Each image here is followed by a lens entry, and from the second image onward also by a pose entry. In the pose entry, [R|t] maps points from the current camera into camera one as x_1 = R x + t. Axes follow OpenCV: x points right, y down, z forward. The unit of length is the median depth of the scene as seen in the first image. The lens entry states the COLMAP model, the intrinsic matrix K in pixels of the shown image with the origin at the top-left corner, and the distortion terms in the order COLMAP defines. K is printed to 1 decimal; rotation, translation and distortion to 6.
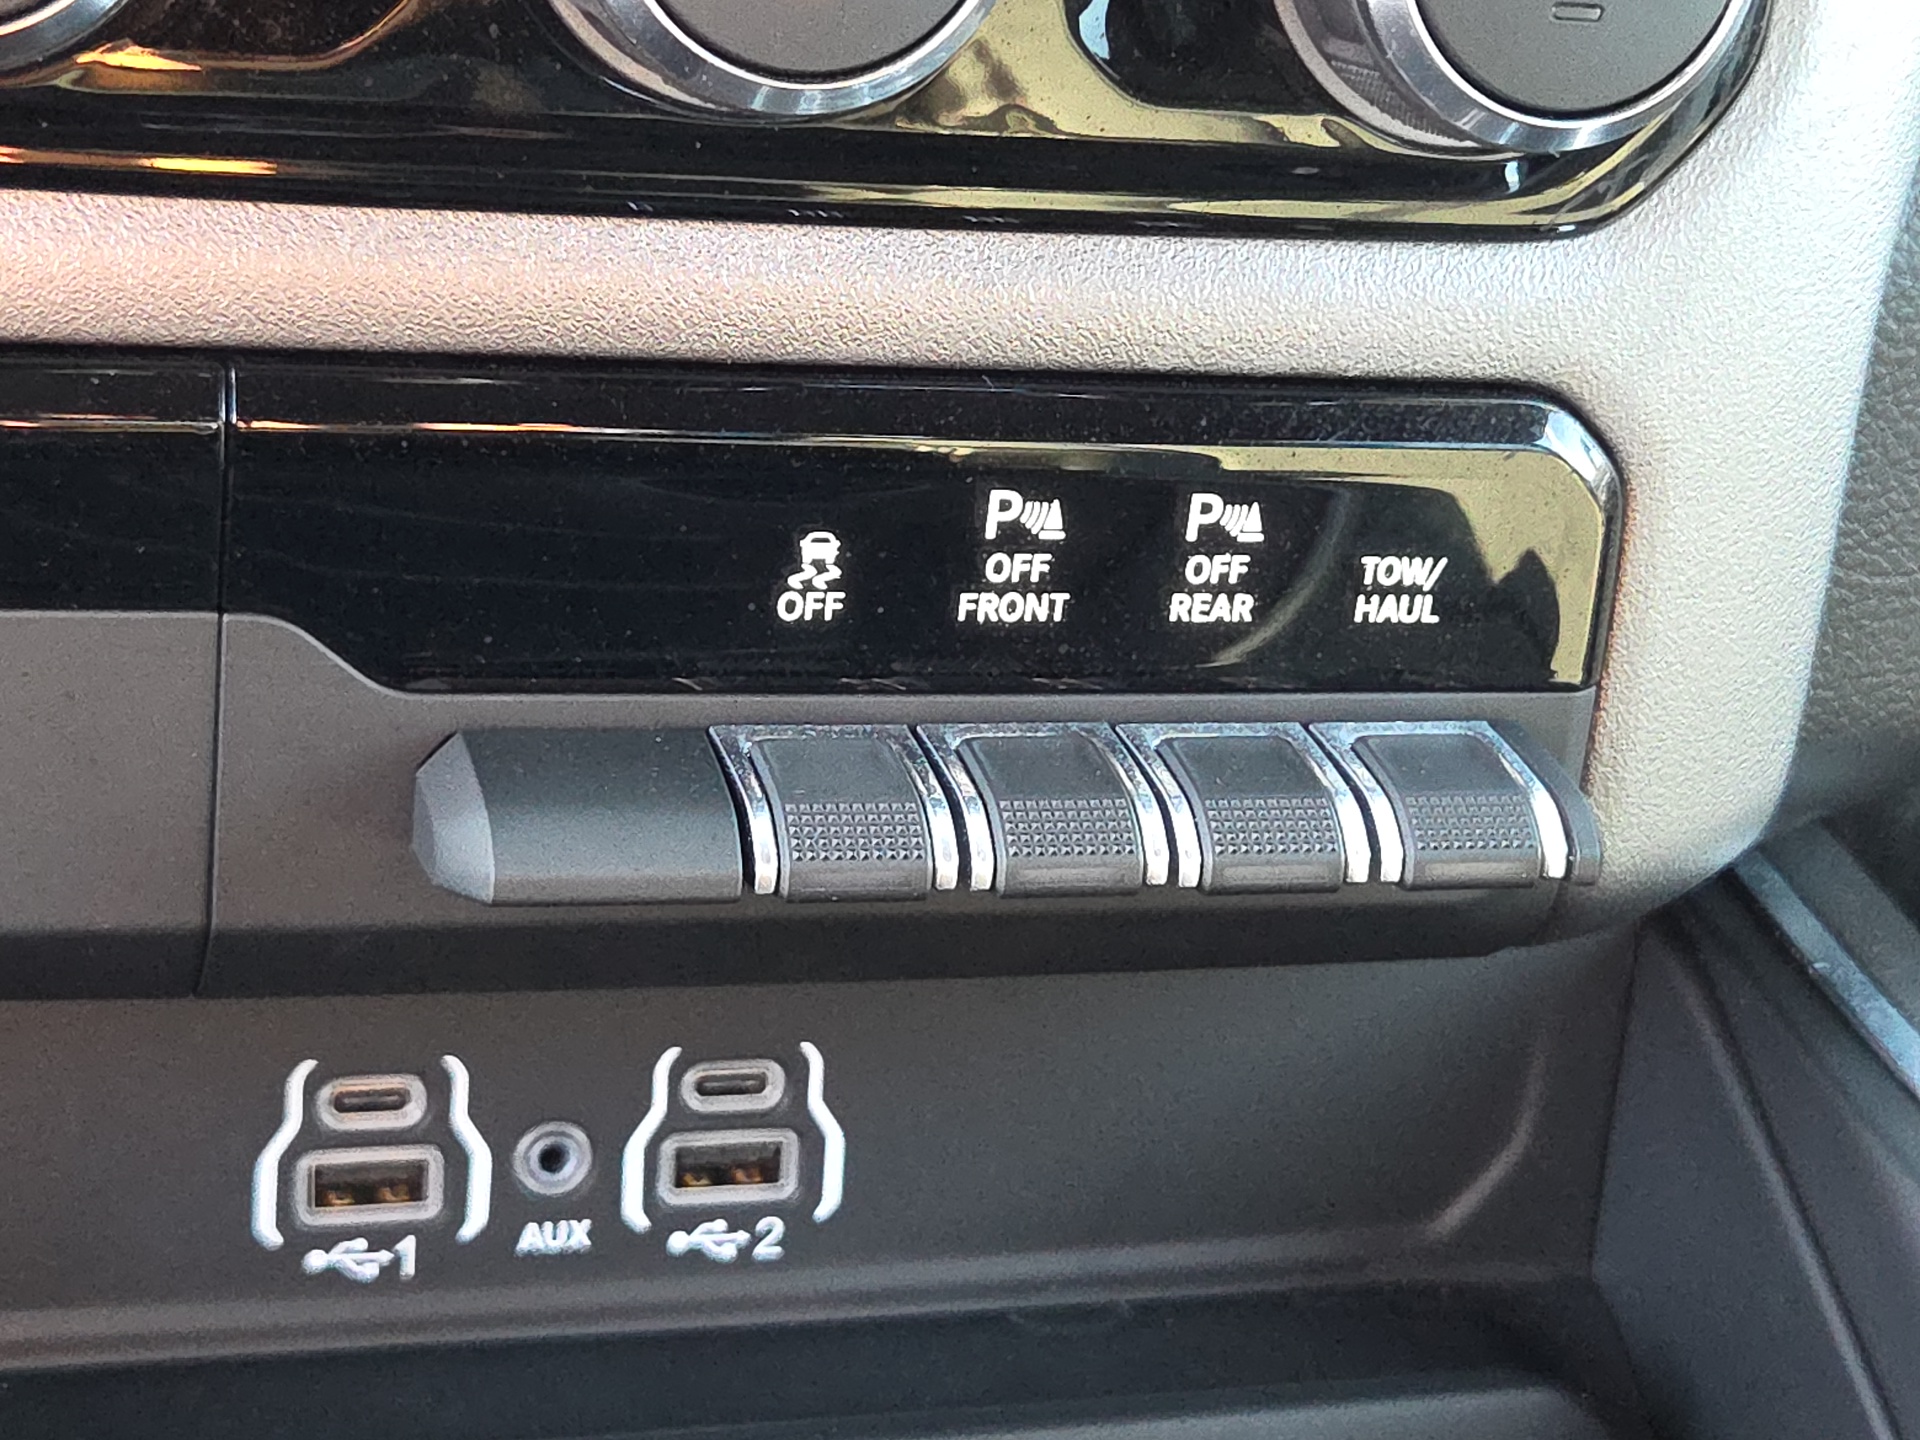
lens RADIAL K [[3427.3, 0, 956.9], [0, 3427.3, 722.5], [0, 0, 1]] dist [0.020712, 0.000000]
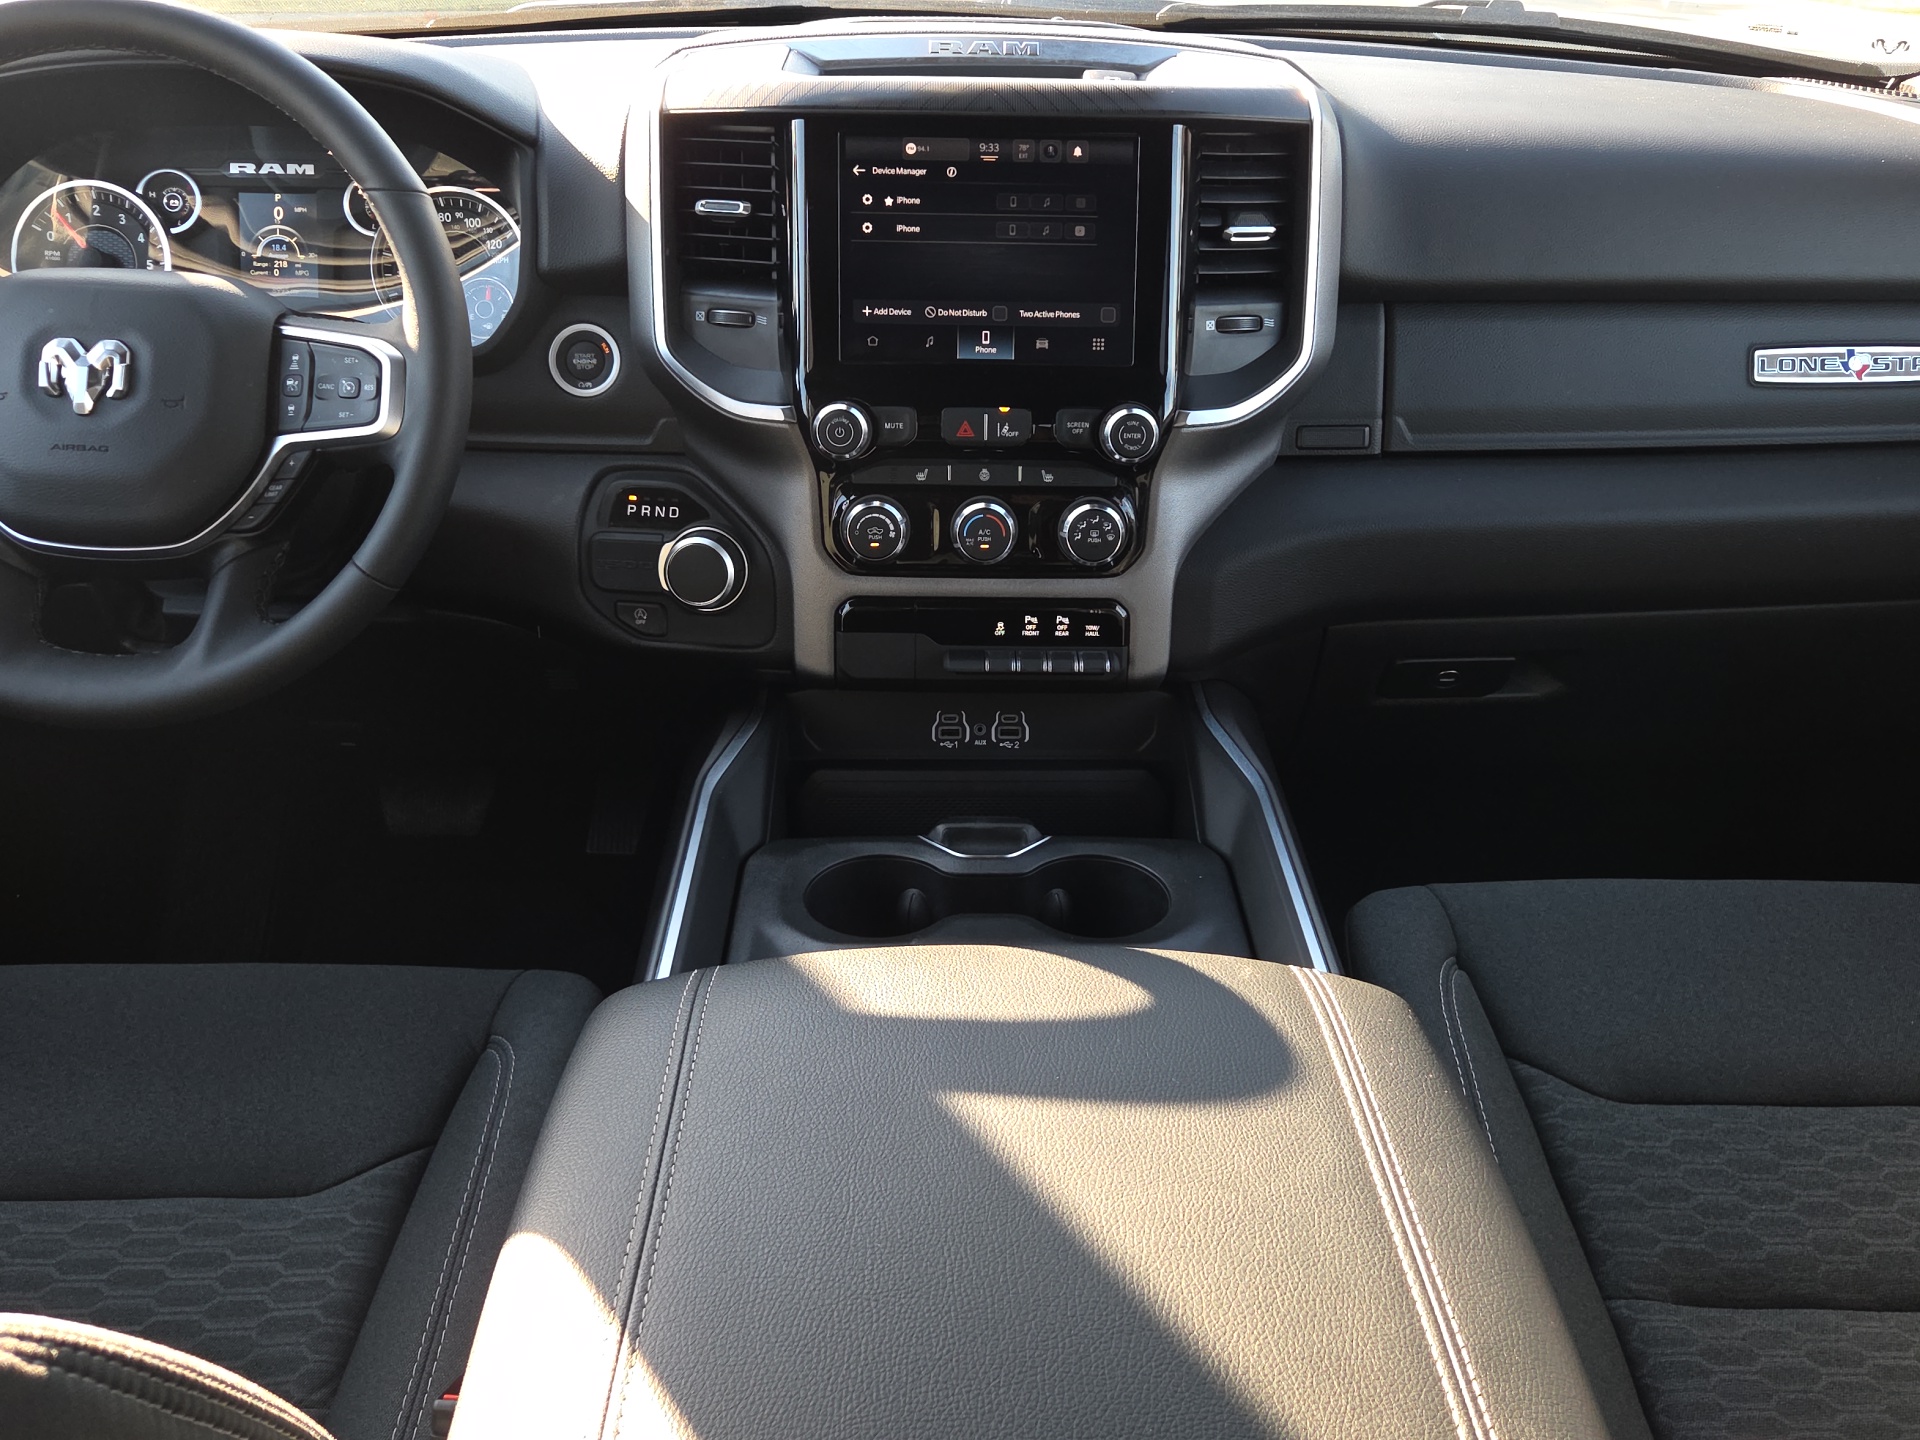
lens RADIAL K [[1669.8, 0, 976.8], [0, 1669.8, 702.2], [0, 0, 1]] dist [-0.003430, 0.008141]
pose [[0.960596, 0.001910, -0.277941, 0.822104], [-0.013322, 0.999144, -0.039176, 0.230489], [0.277628, 0.041335, 0.959799, -2.163902]]
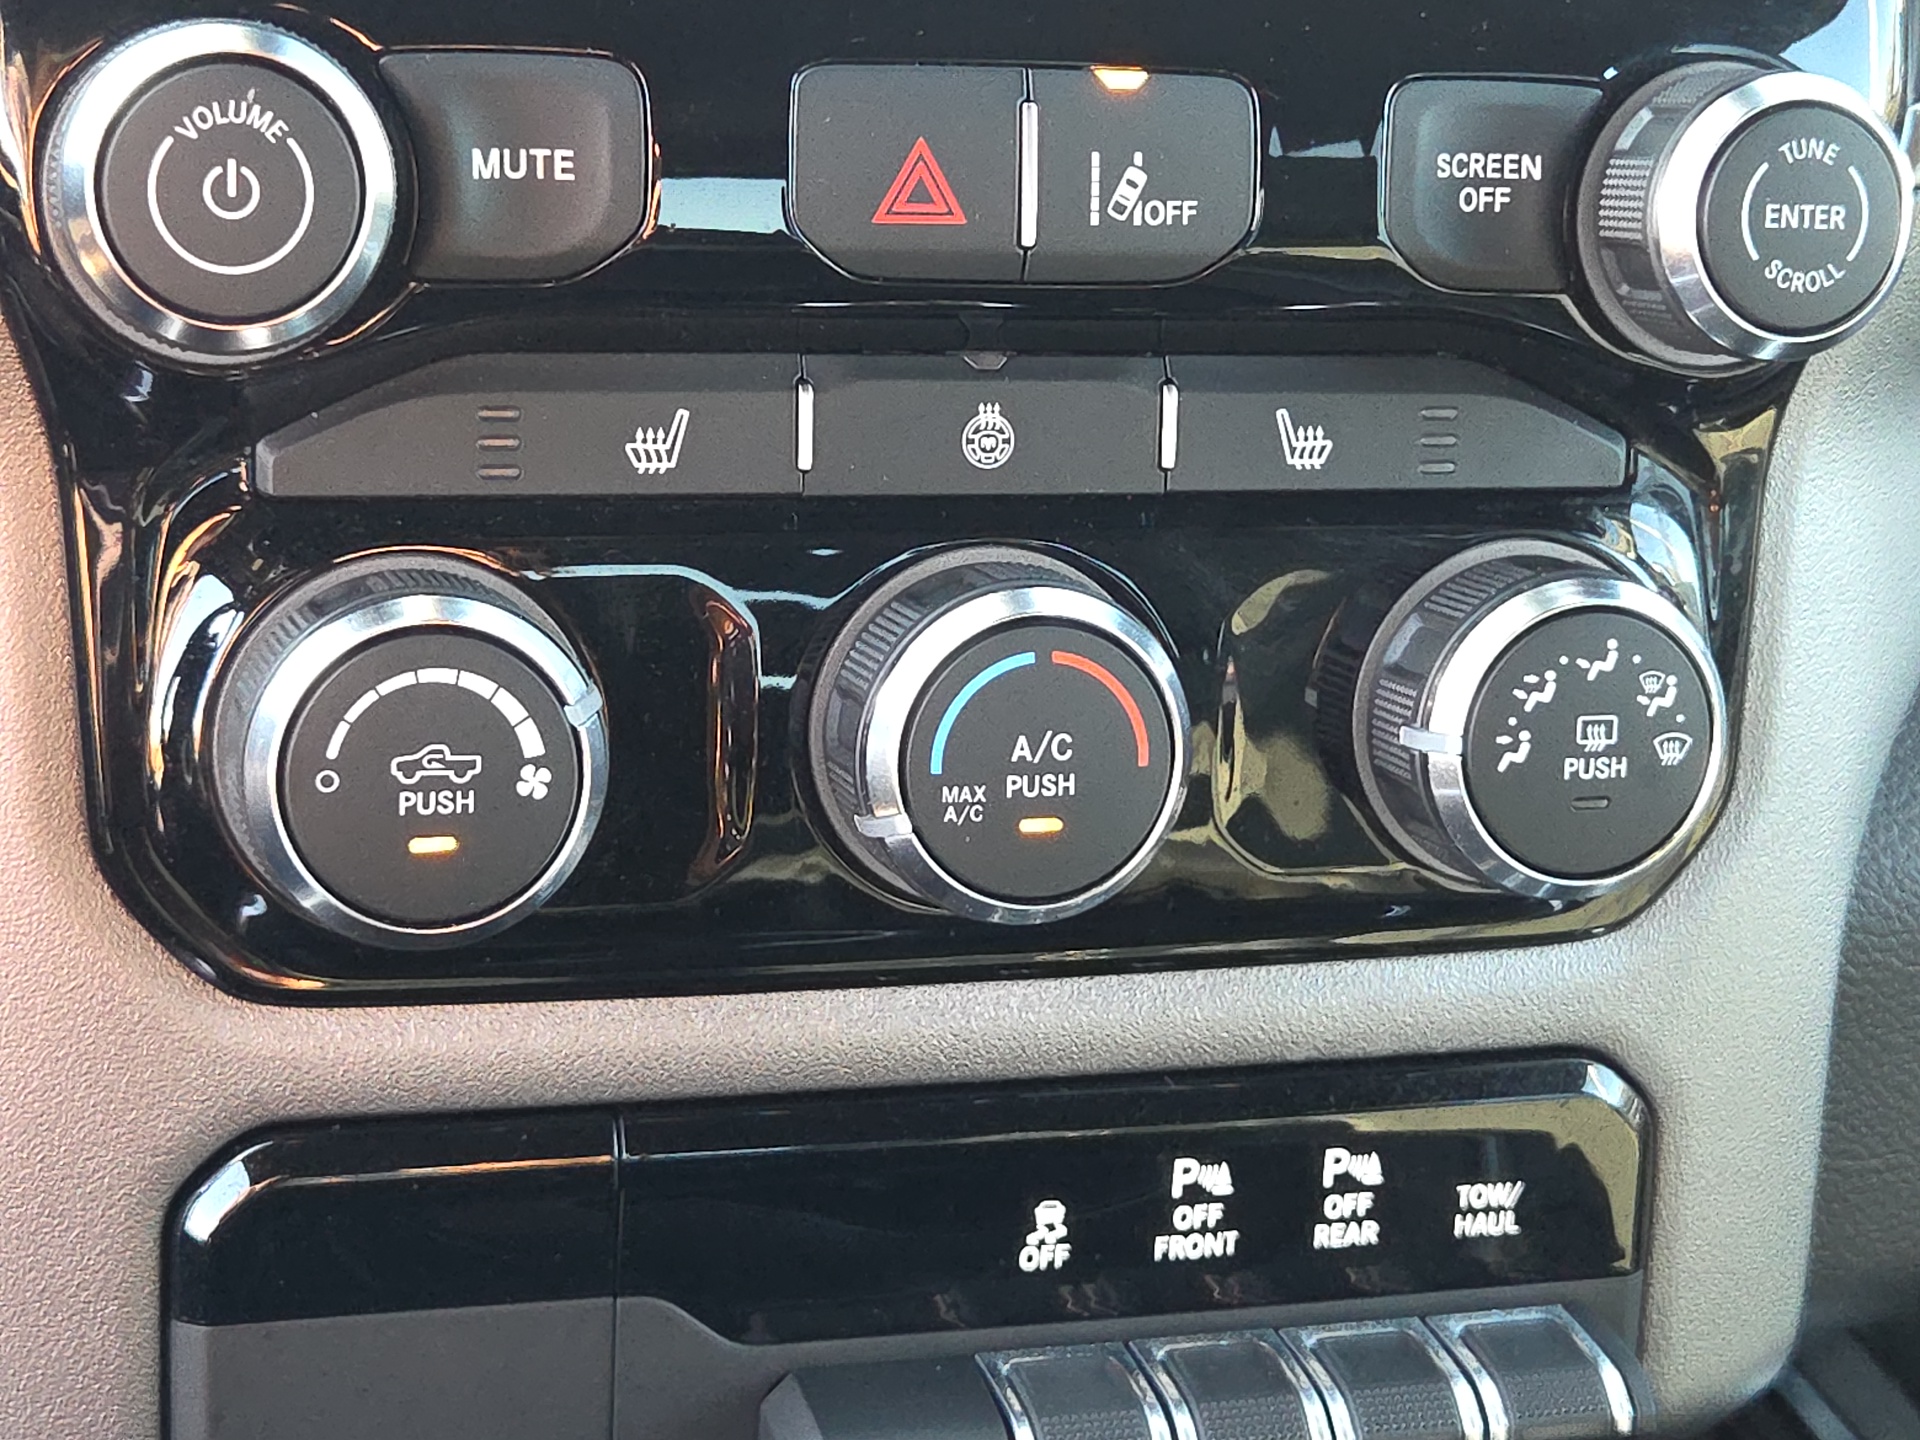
lens RADIAL K [[3427.3, 0, 965.4], [0, 3427.3, 705.3], [0, 0, 1]] dist [0.020712, 0.000000]
pose [[0.998432, -0.055680, -0.005848, -0.052292], [0.054686, 0.992295, -0.111175, -0.097022], [0.011993, 0.110681, 0.993784, -0.329419]]
